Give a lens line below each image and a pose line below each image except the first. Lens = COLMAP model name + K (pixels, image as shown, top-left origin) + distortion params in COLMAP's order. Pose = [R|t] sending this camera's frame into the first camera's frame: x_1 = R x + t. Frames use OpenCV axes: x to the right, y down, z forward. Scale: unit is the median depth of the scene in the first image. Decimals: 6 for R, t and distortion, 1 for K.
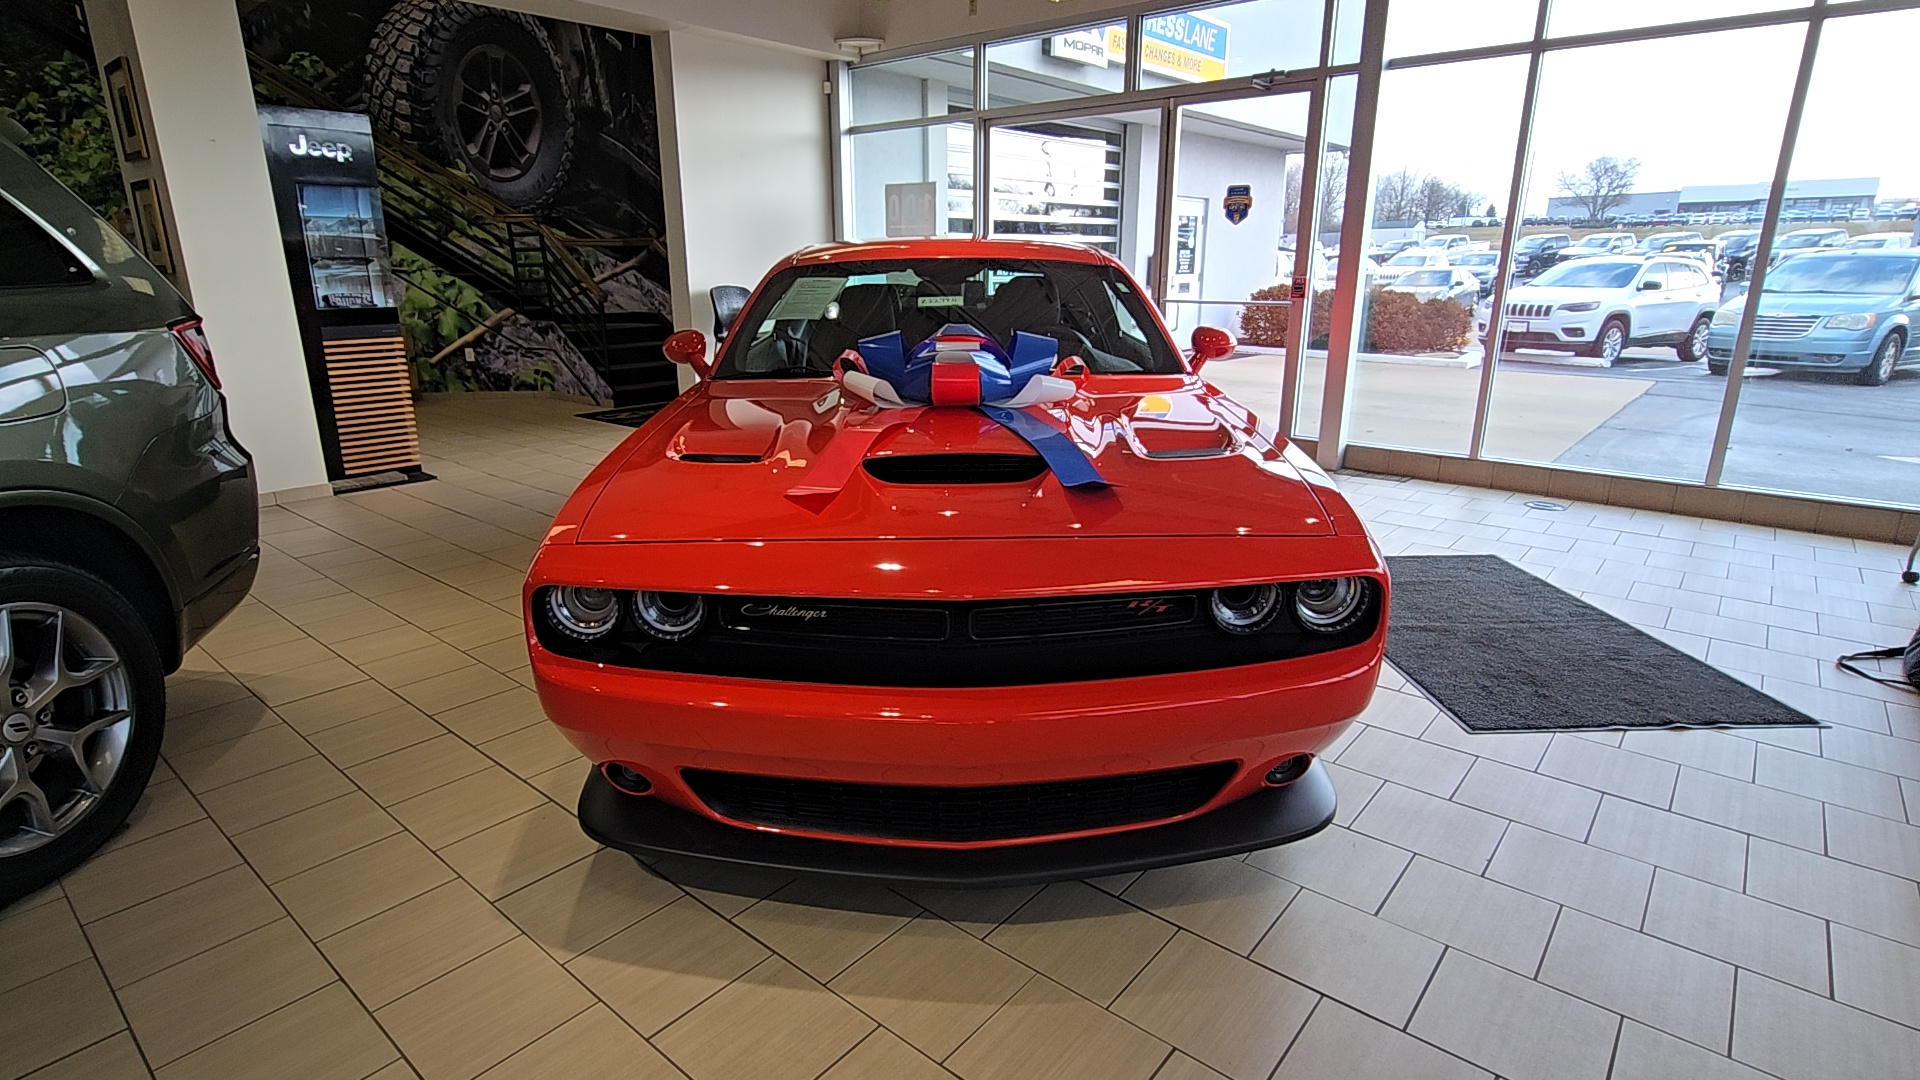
lens RADIAL K [[962.6, 0, 952.1], [0, 962.6, 536.9], [0, 0, 1]] dist [0.000031, -0.000828]
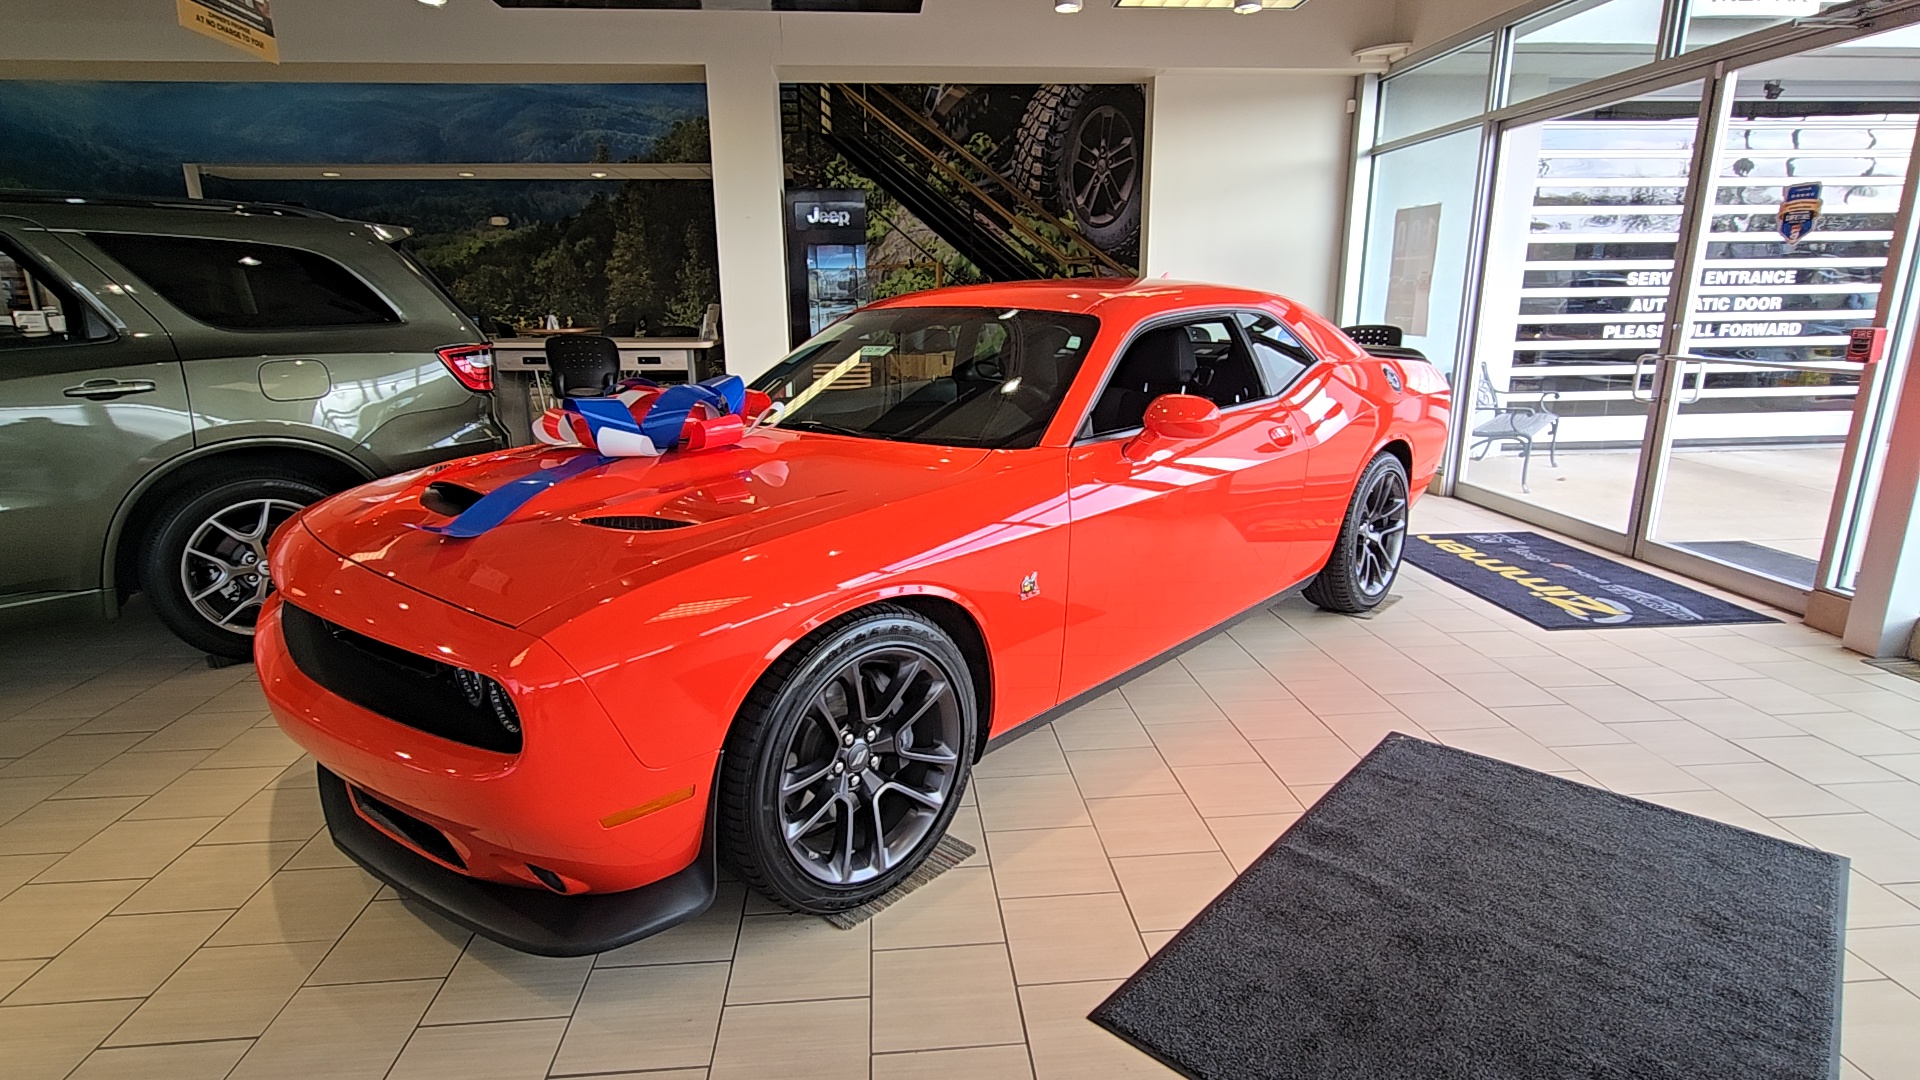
lens RADIAL K [[962.6, 0, 952.1], [0, 962.6, 536.9], [0, 0, 1]] dist [0.000031, -0.000828]
pose [[0.706122, 0.168887, -0.687654, 0.278127], [-0.189557, 0.980781, 0.046231, -0.043650], [0.682246, 0.097705, 0.724565, 0.132620]]
